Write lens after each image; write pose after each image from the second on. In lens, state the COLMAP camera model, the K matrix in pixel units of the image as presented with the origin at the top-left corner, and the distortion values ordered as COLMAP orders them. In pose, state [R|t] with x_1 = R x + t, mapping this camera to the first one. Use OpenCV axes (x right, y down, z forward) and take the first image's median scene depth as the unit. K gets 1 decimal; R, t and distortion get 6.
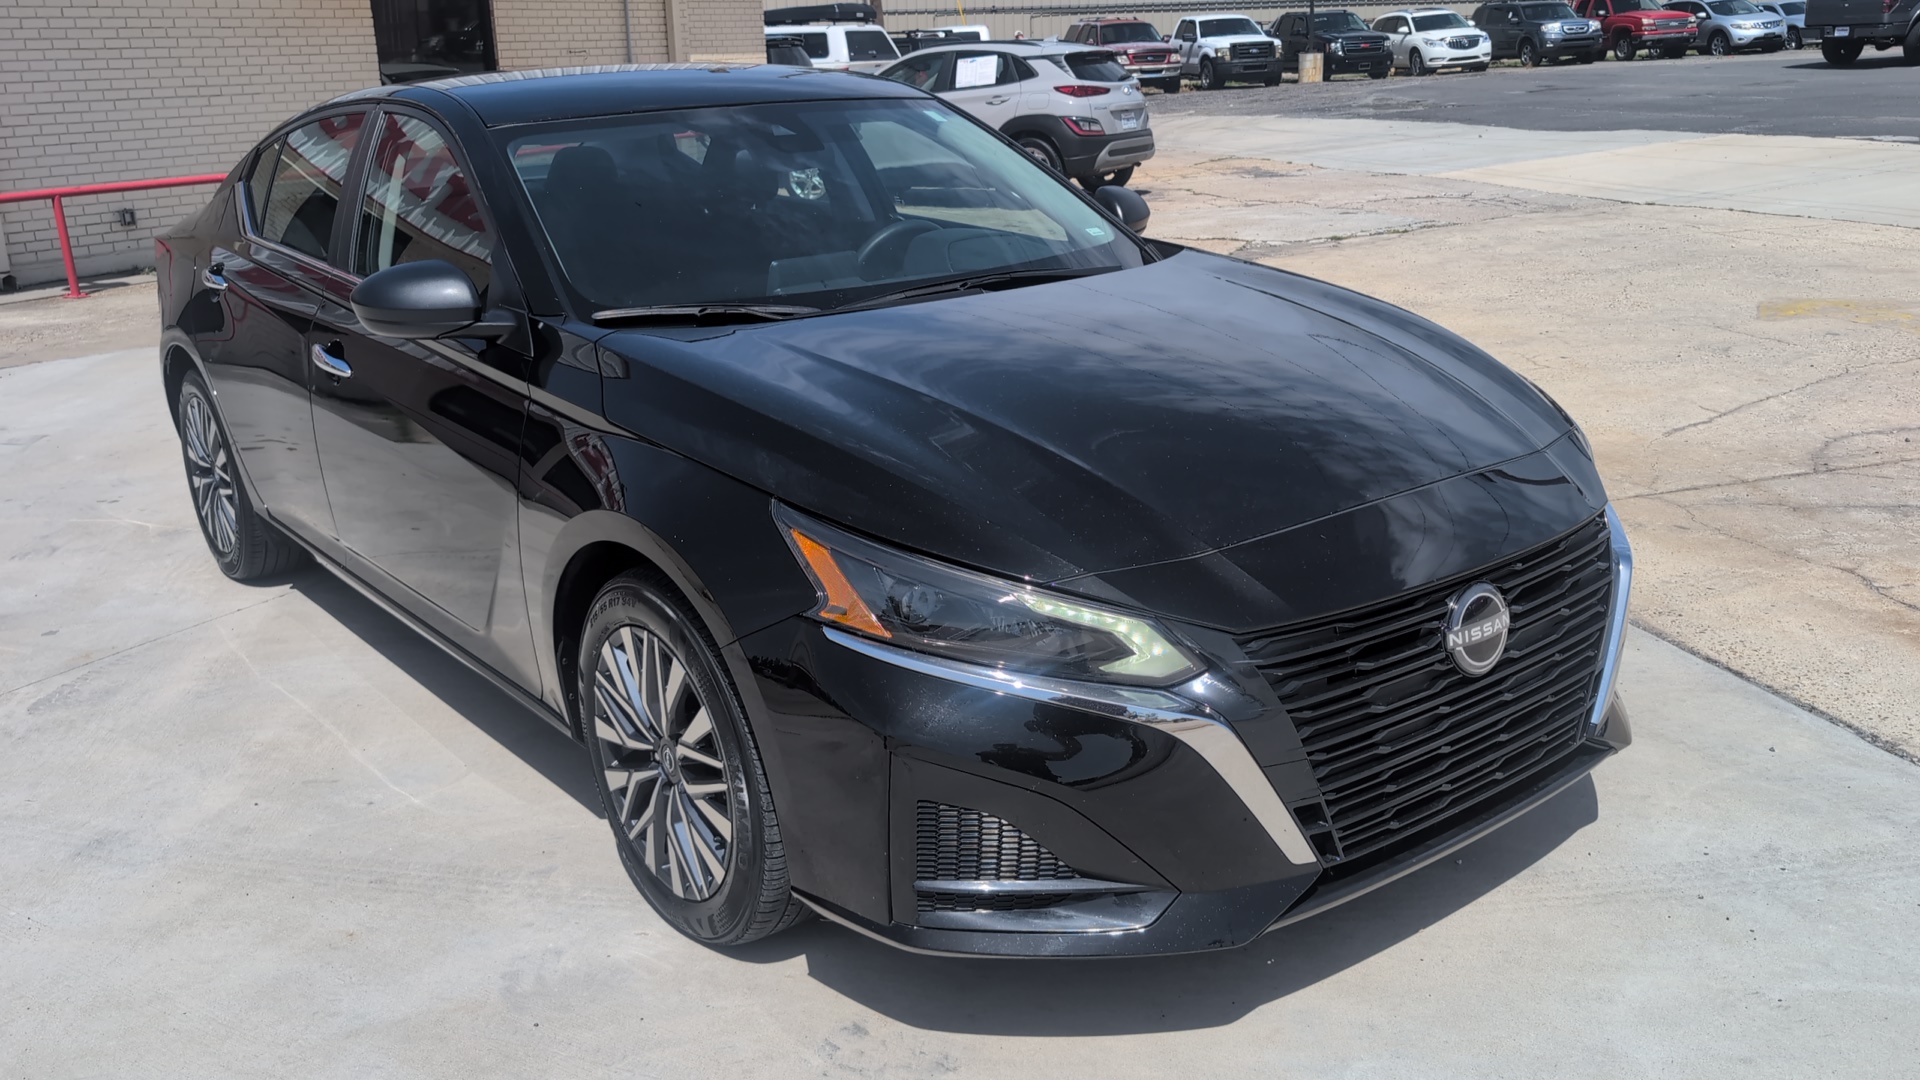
lens RADIAL K [[1640.1, 0, 960.0], [0, 1640.1, 540.0], [0, 0, 1]] dist [-0.006359, -0.002455]
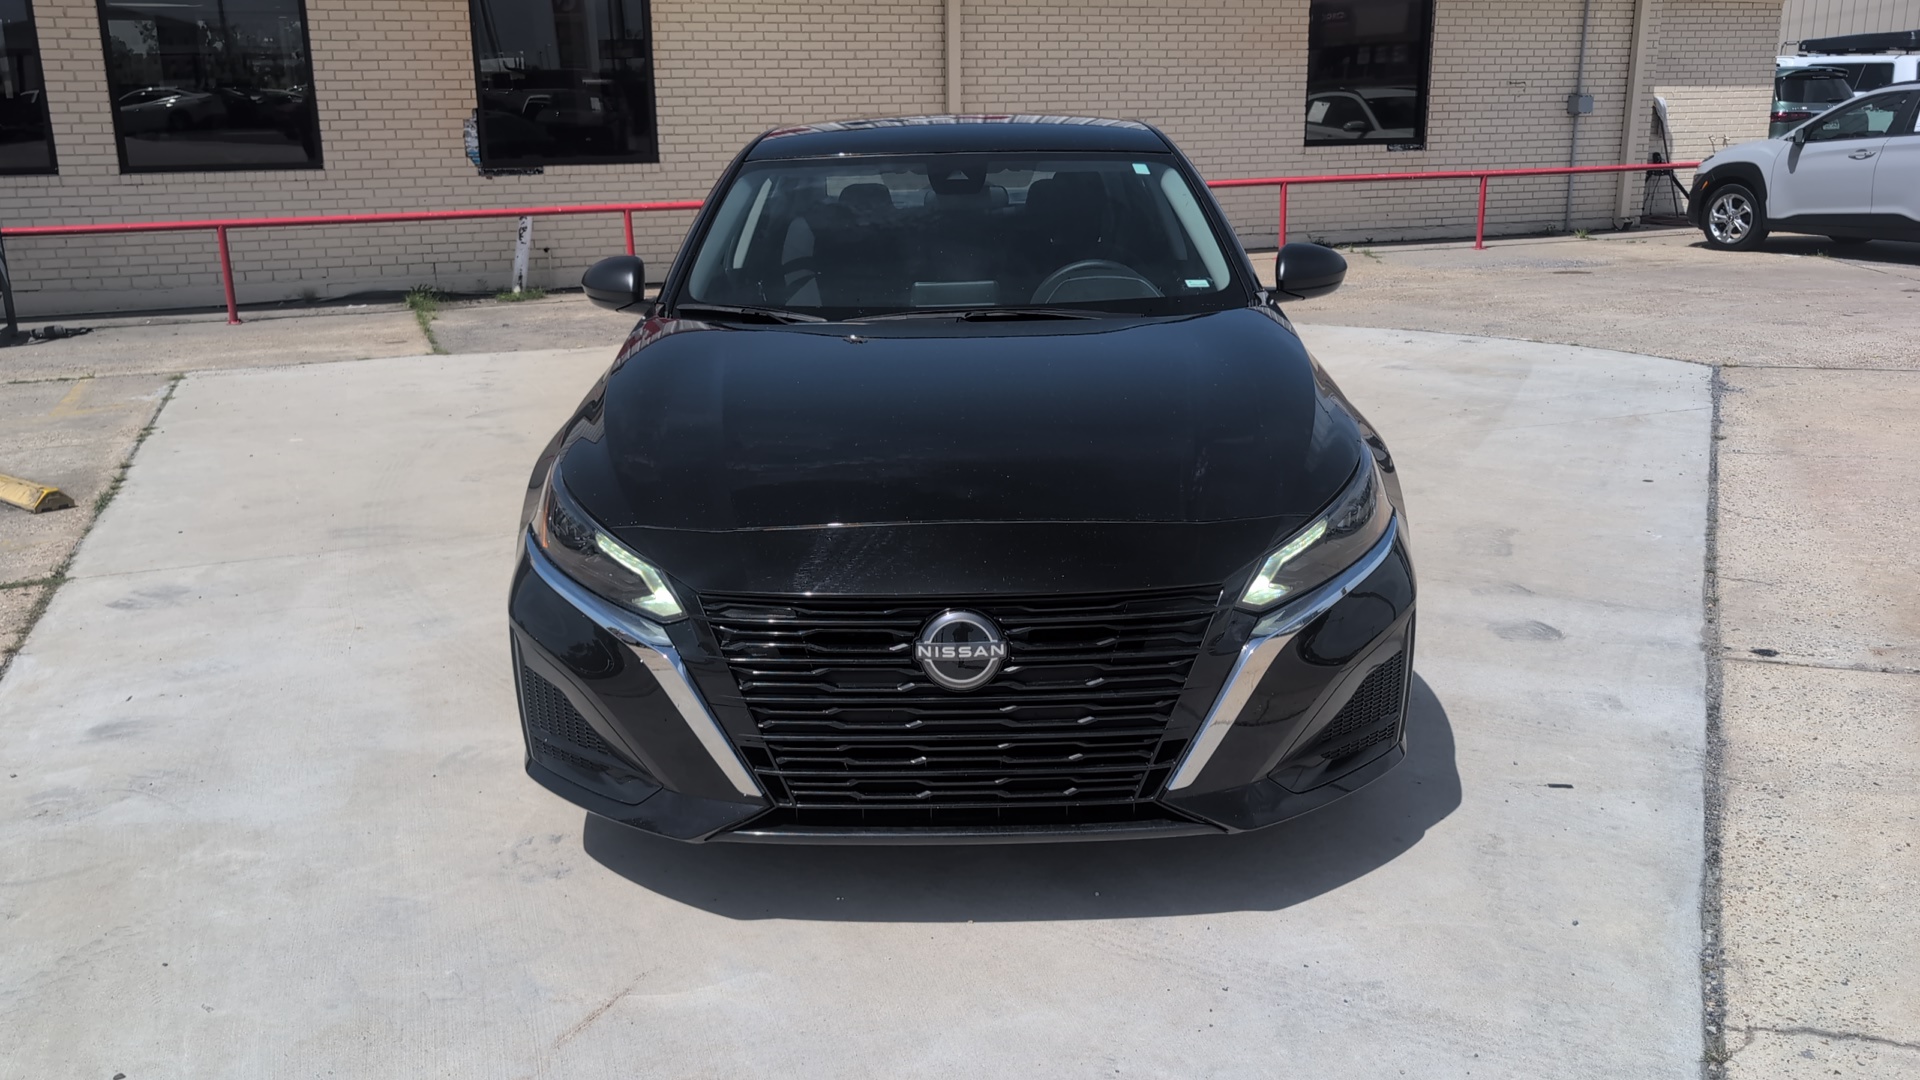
lens RADIAL K [[1618.4, 0, 963.6], [0, 1618.4, 544.4], [0, 0, 1]] dist [0.021229, -0.039411]
pose [[0.785888, 0.184375, -0.590242, 0.180005], [-0.188014, 0.980570, 0.055969, -0.014827], [0.589093, 0.066988, 0.805284, 0.019580]]
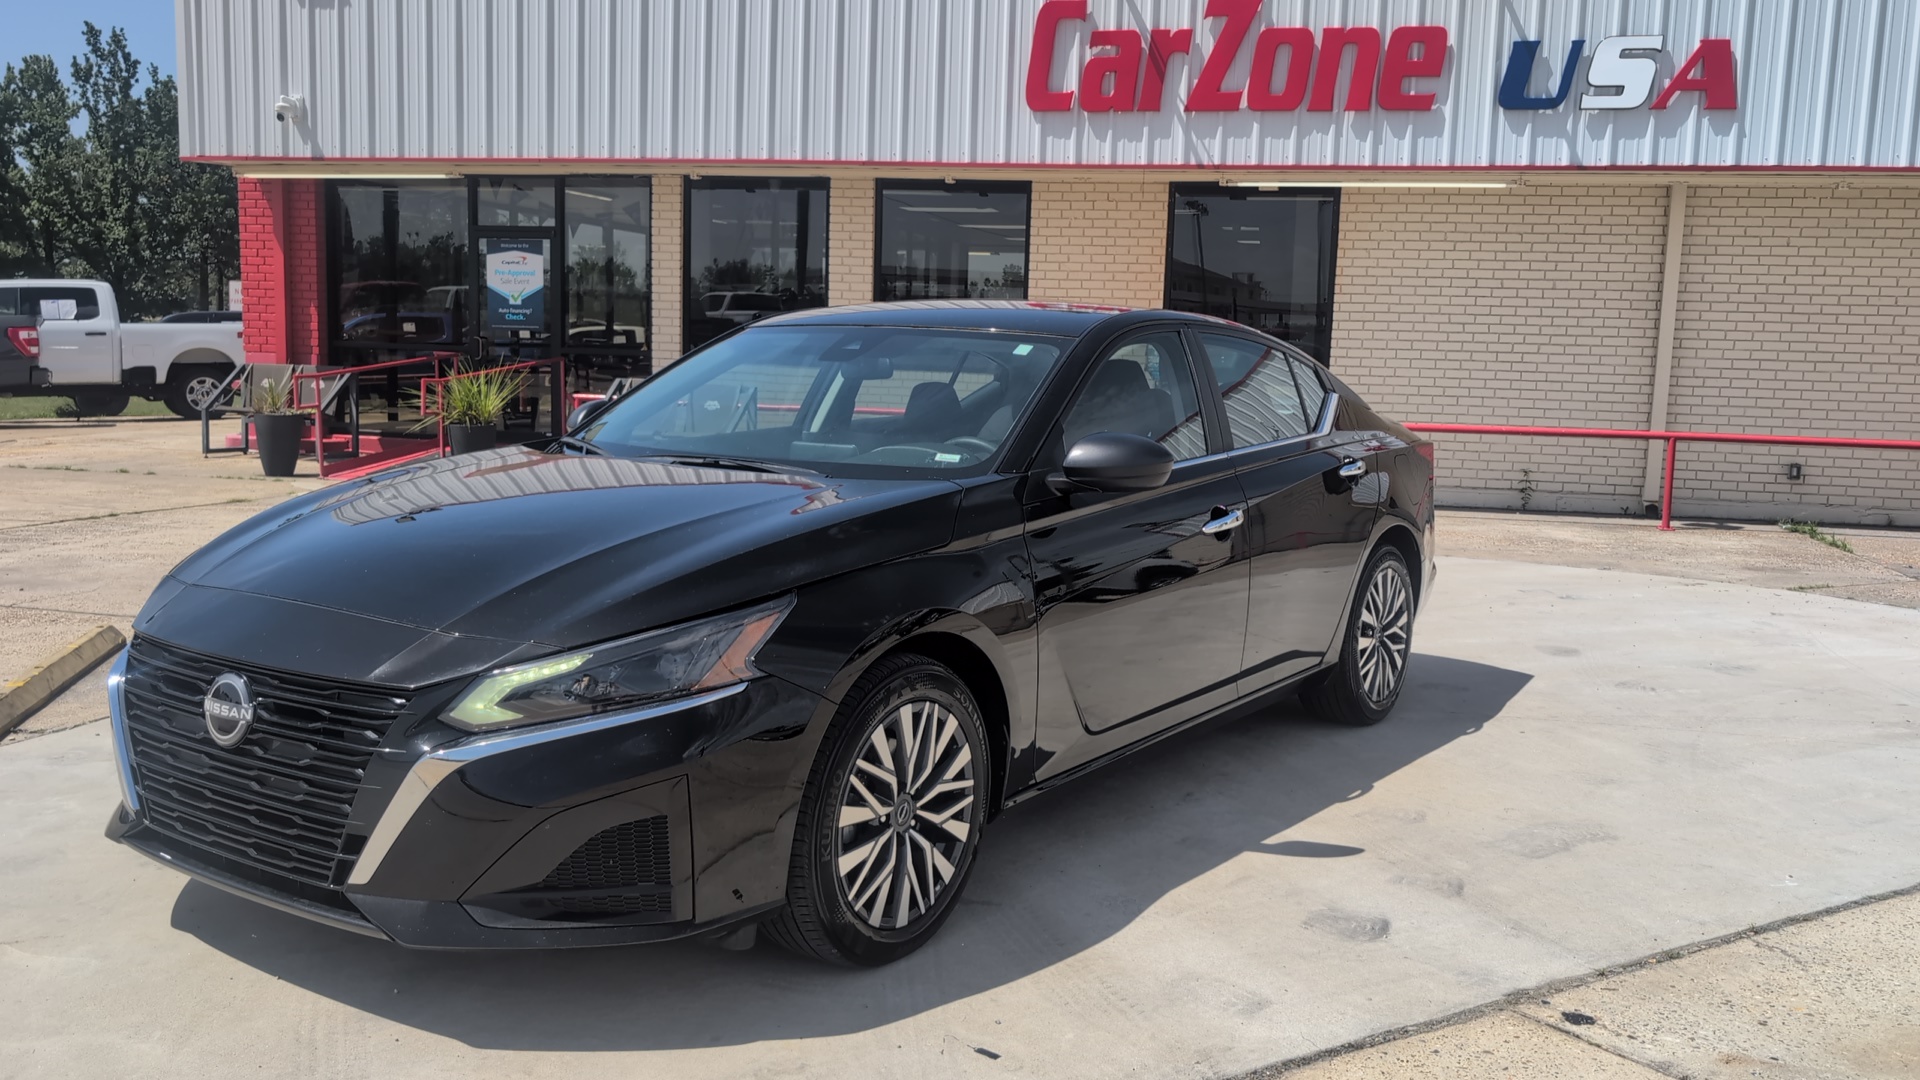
lens RADIAL K [[1618.4, 0, 963.6], [0, 1618.4, 544.4], [0, 0, 1]] dist [0.021229, -0.039411]
pose [[0.297612, 0.162511, -0.940754, 0.305451], [-0.308349, 0.948954, 0.066380, -0.060010], [0.903520, 0.270325, 0.332530, 0.199112]]
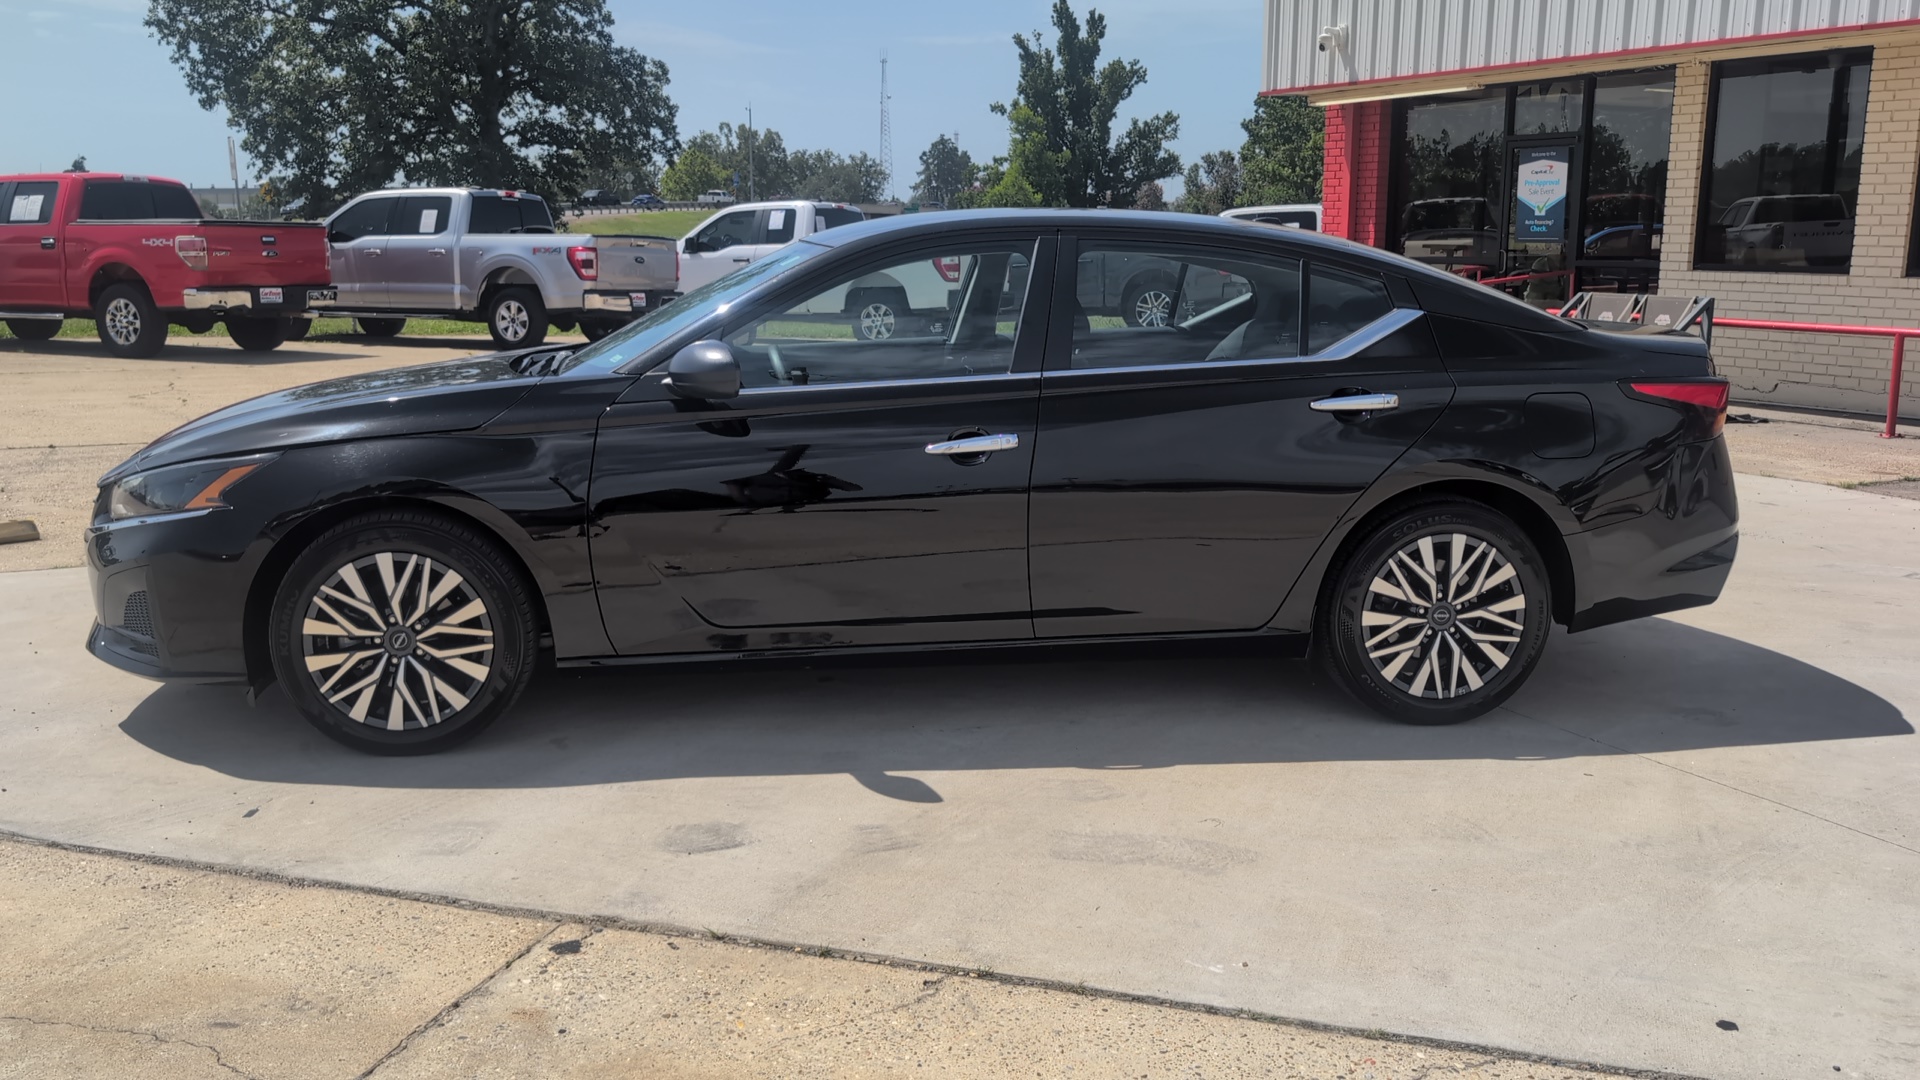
lens RADIAL K [[1620.4, 0, 1006.5], [0, 1620.4, 564.8], [0, 0, 1]] dist [0.019011, -0.005776]
pose [[-0.517997, 0.205337, -0.830371, 0.269776], [-0.230353, 0.901410, 0.366602, -0.157286], [0.823782, 0.381177, -0.419628, 0.511357]]
